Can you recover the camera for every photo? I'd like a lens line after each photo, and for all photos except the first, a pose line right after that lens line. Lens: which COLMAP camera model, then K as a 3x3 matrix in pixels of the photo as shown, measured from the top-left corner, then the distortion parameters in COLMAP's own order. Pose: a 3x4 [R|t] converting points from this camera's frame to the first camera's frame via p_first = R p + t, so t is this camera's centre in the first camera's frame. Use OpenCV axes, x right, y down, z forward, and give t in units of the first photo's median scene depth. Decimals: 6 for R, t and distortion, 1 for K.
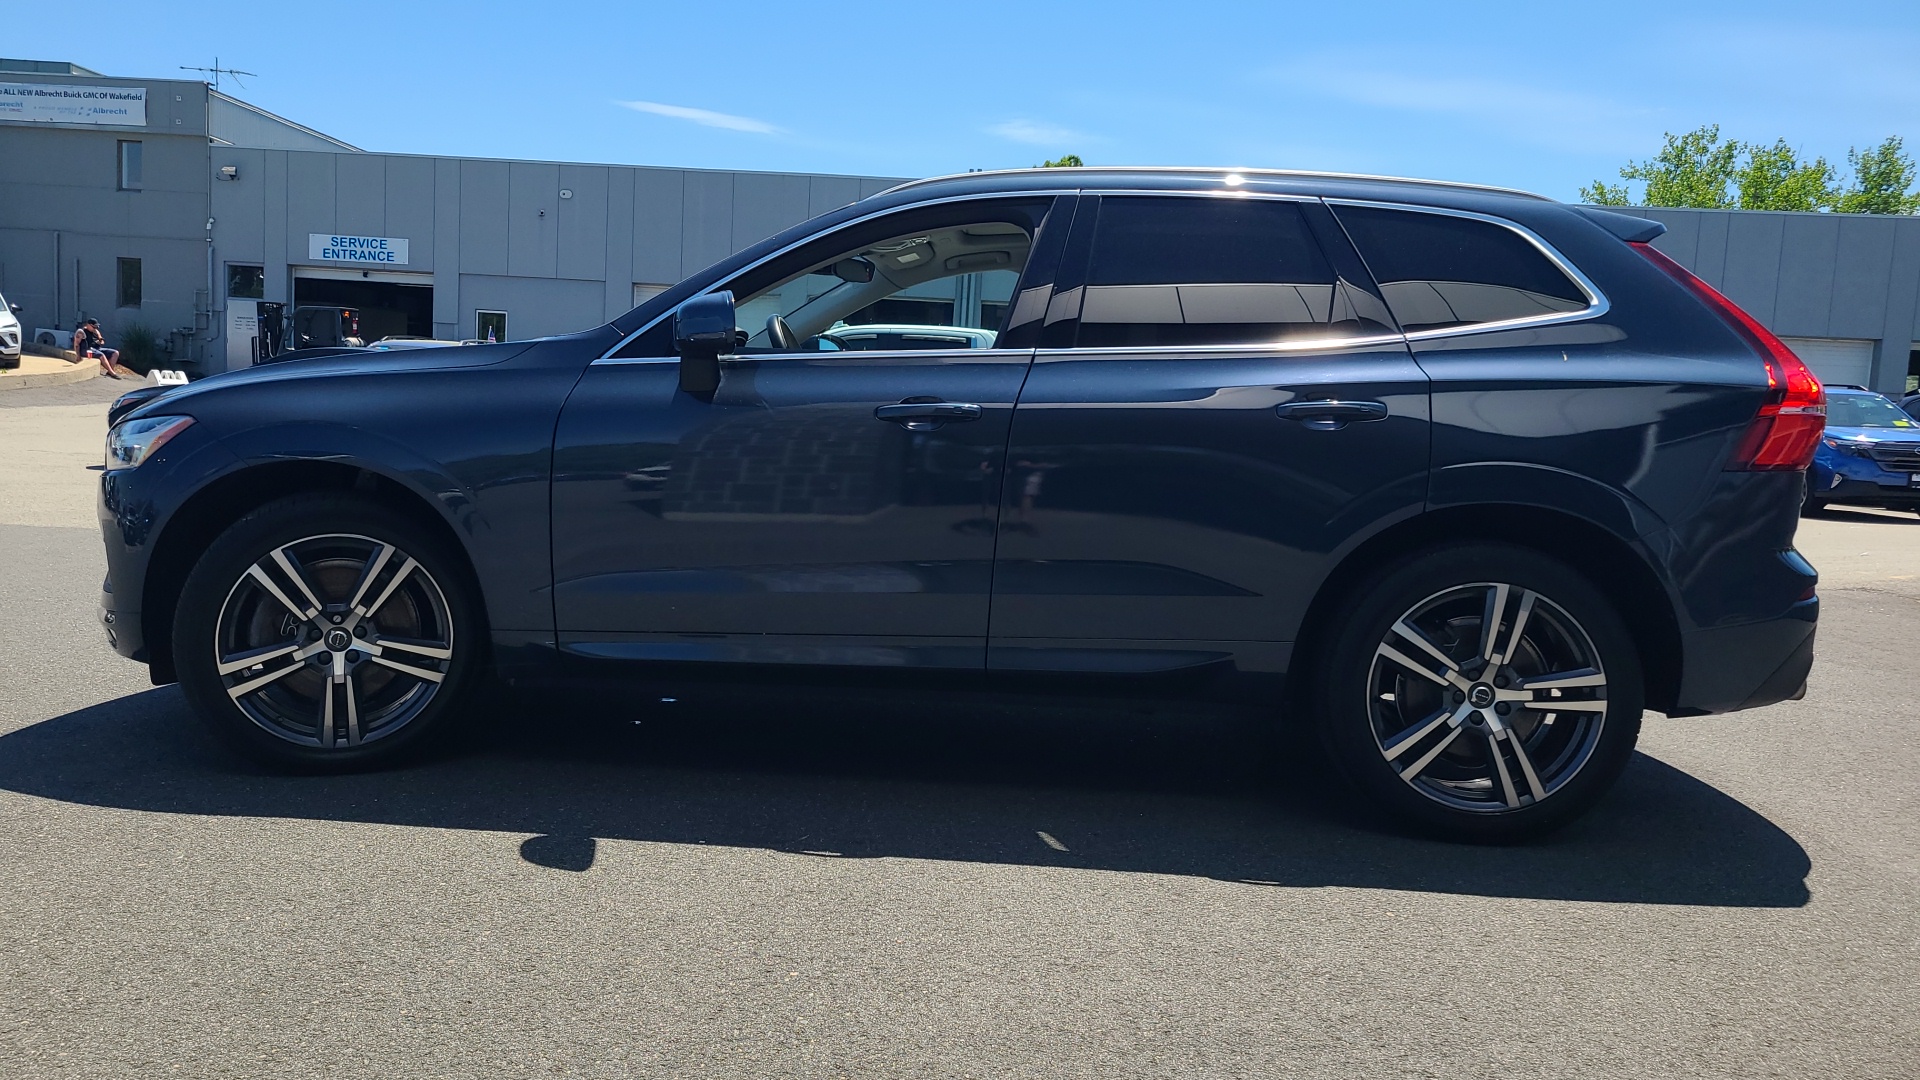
lens RADIAL K [[1463.2, 0, 941.6], [0, 1463.2, 533.5], [0, 0, 1]] dist [0.035497, -0.010656]
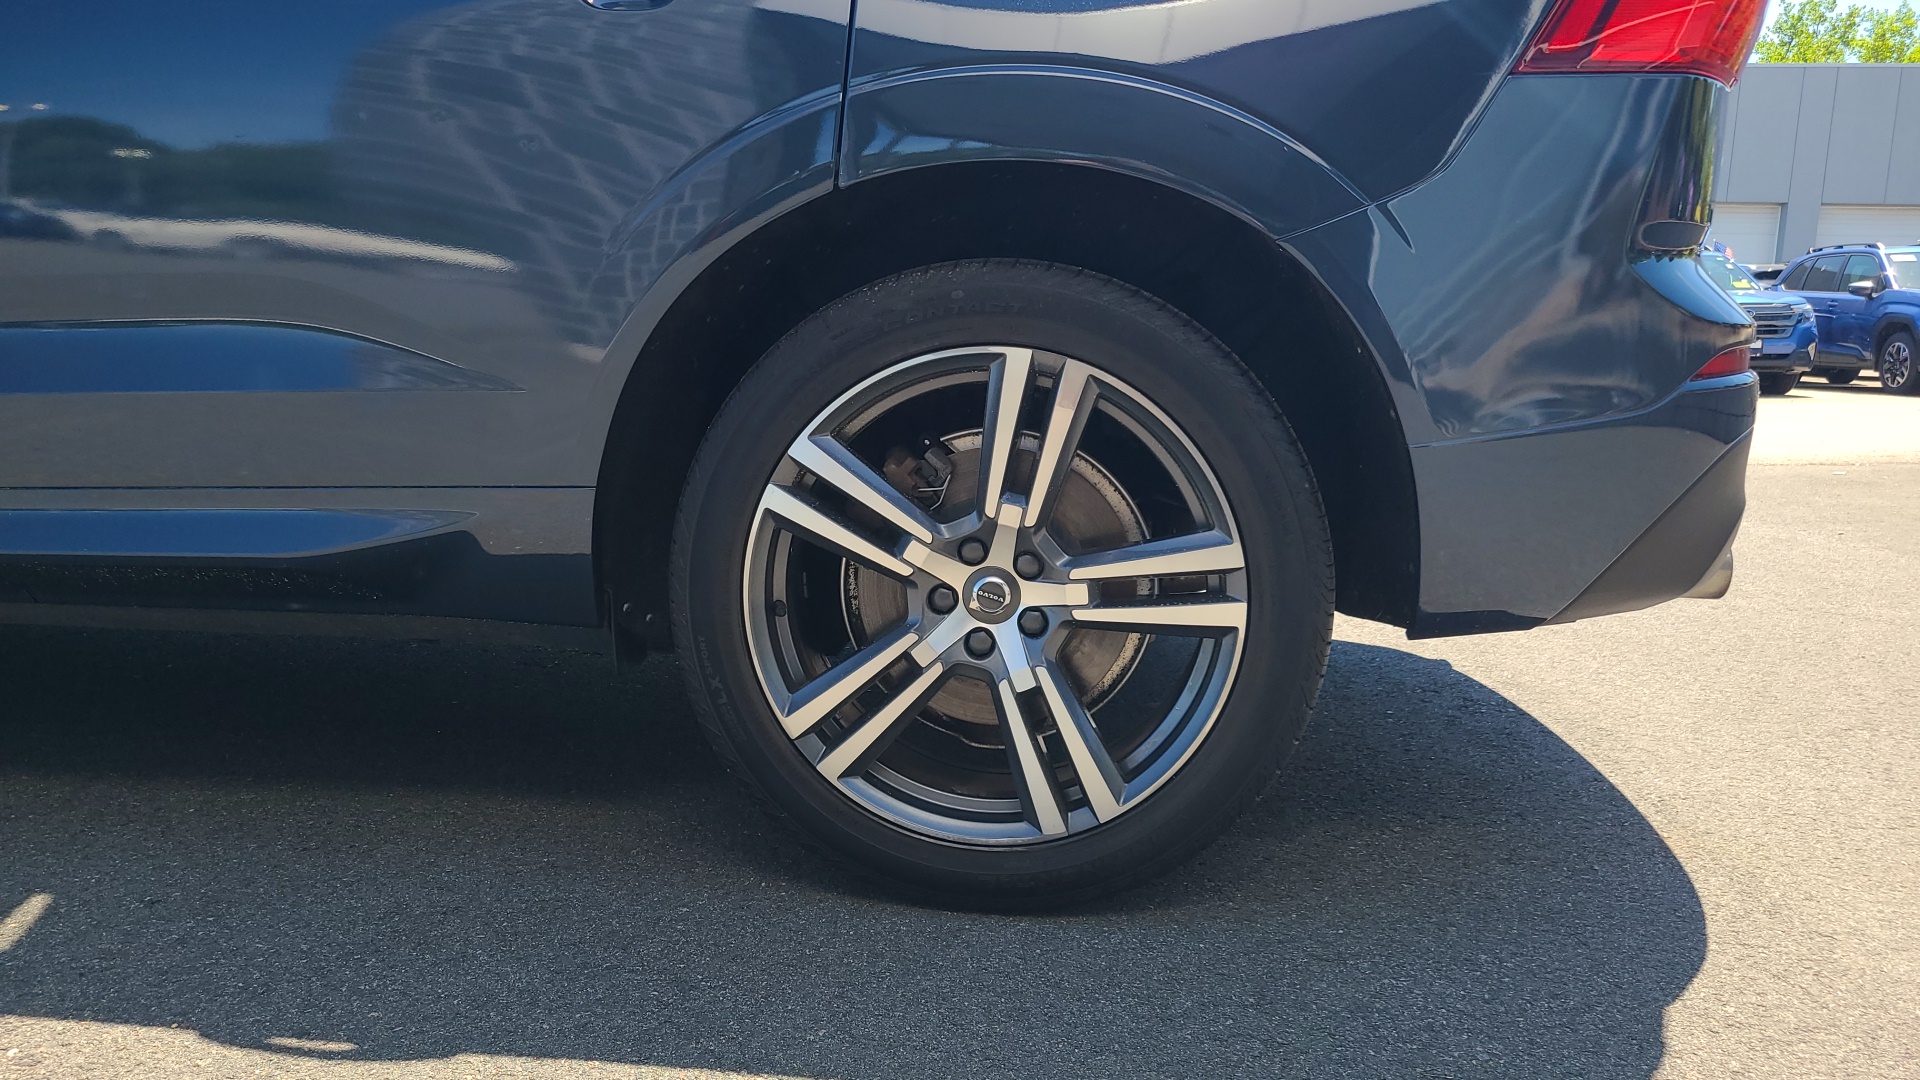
lens RADIAL K [[1463.2, 0, 969.1], [0, 1463.2, 540.4], [0, 0, 1]] dist [0.035497, -0.010656]
pose [[0.997673, -0.013287, -0.066866, 0.391680], [0.018231, 0.997100, 0.073884, 0.058731], [0.065691, -0.074931, 0.995023, 0.542467]]
